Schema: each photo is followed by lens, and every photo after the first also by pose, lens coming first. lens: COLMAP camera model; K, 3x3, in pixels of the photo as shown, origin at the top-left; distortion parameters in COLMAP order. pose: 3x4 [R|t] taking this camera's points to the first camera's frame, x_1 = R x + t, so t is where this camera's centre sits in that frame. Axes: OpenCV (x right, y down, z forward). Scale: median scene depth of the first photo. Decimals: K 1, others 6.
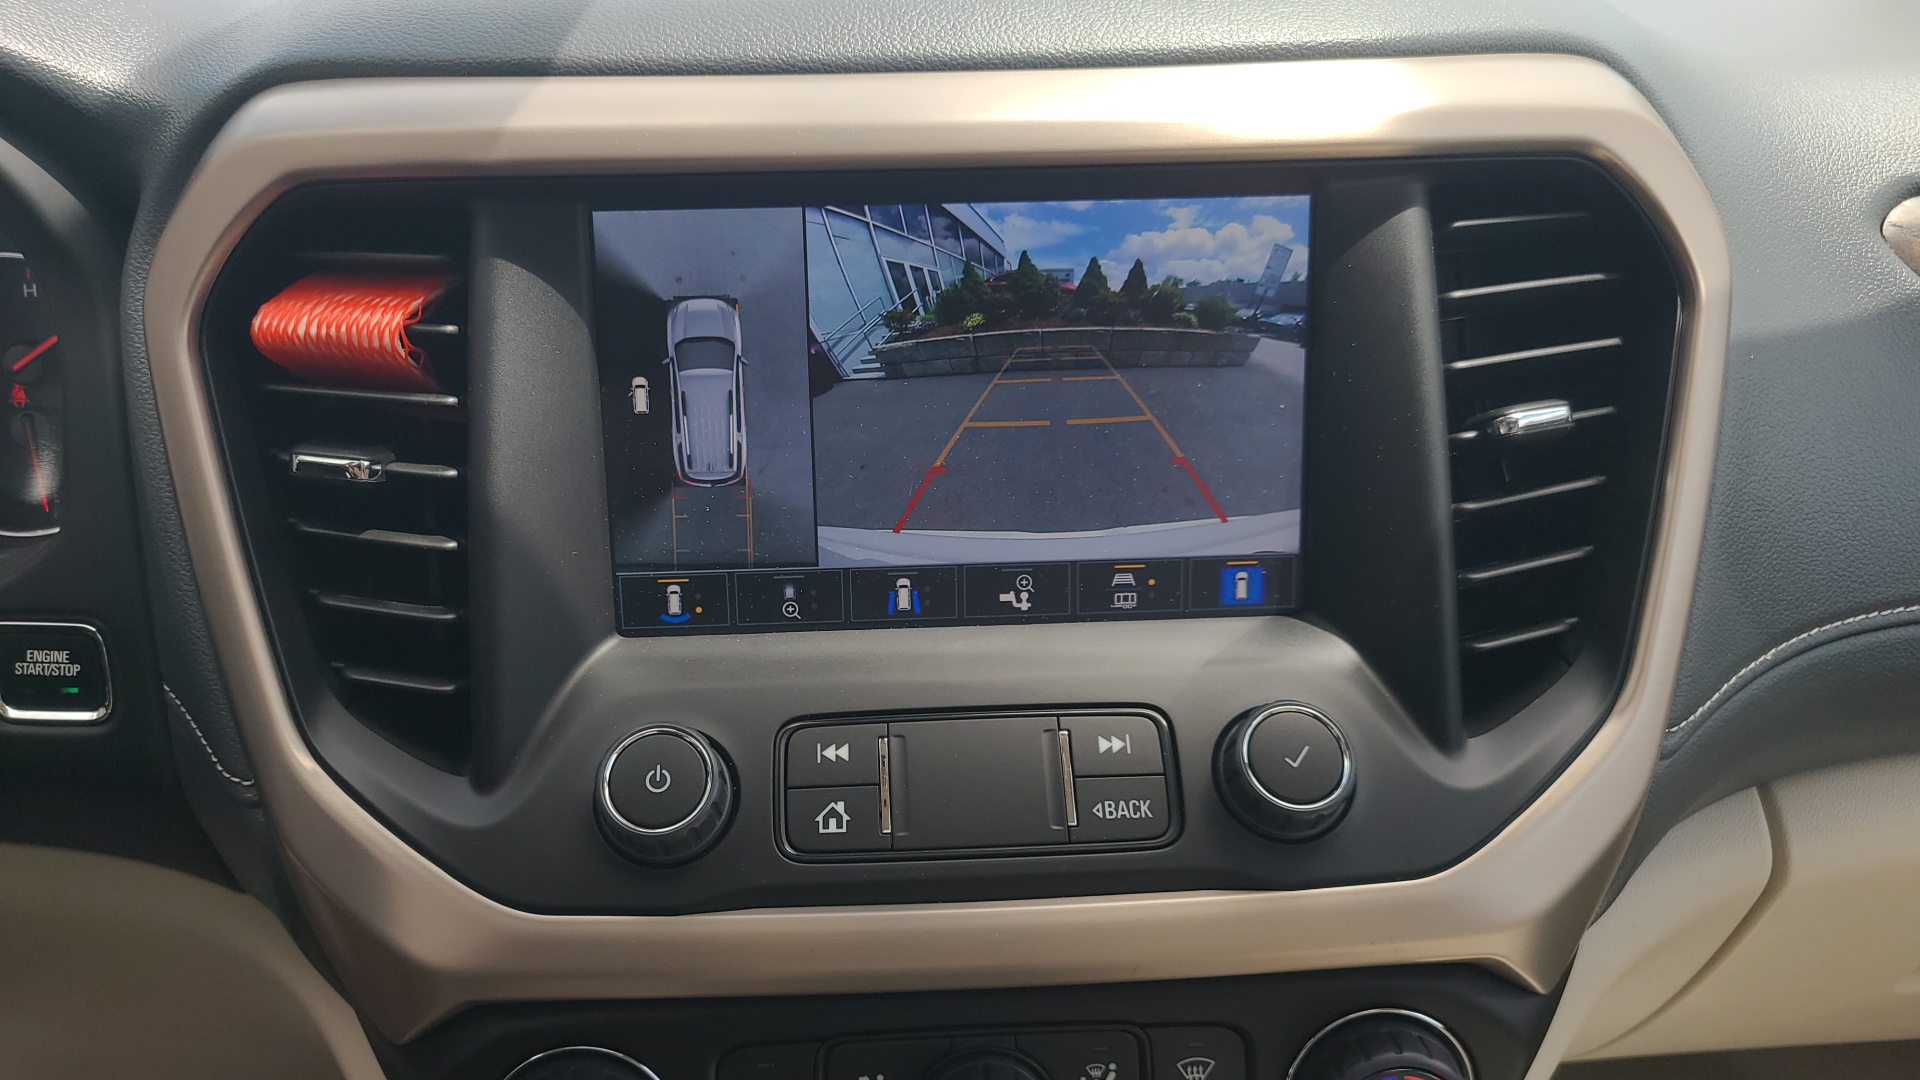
lens RADIAL K [[1464.0, 0, 926.7], [0, 1464.0, 544.2], [0, 0, 1]] dist [0.040189, -0.018389]
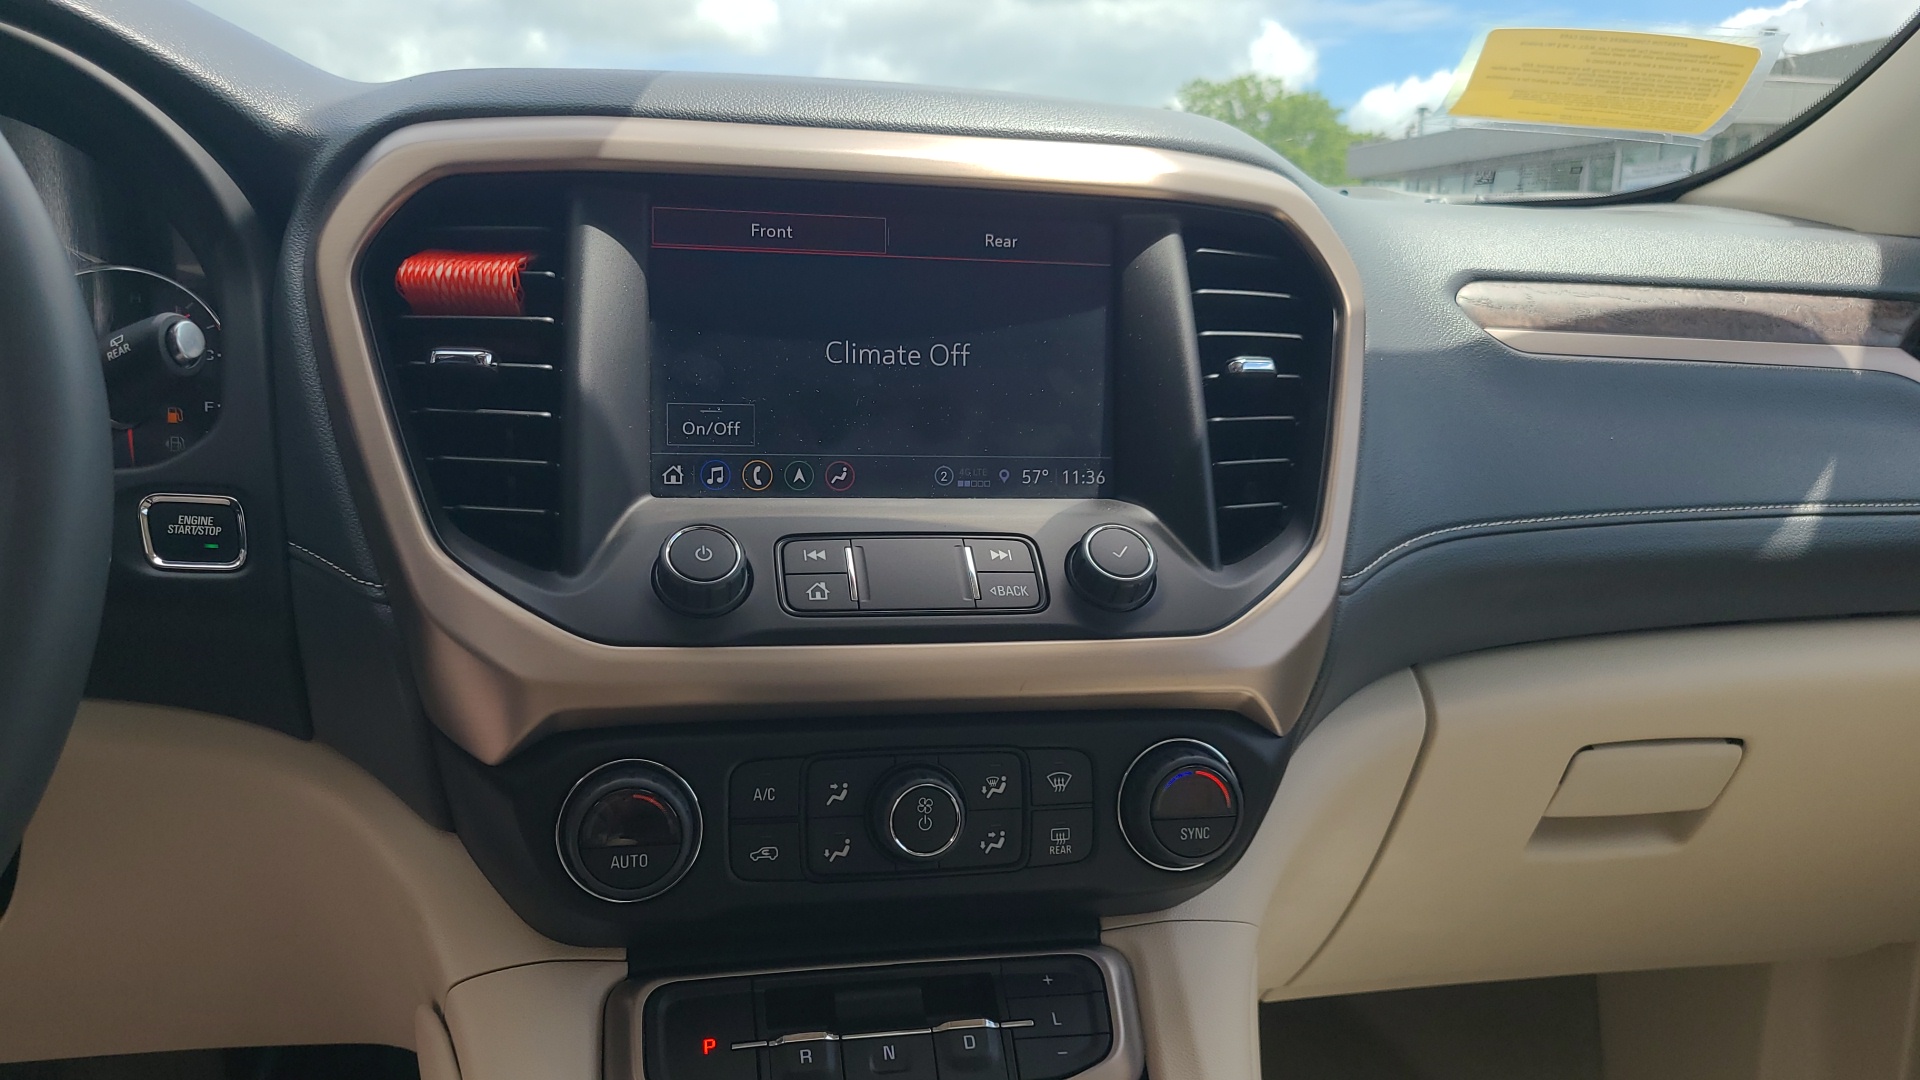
lens RADIAL K [[1464.0, 0, 926.7], [0, 1464.0, 544.2], [0, 0, 1]] dist [0.040189, -0.018389]
pose [[0.985123, 0.019695, 0.170716, -0.195808], [0.014666, 0.980151, -0.197707, 0.406679], [-0.171222, 0.197270, 0.965281, -0.417926]]
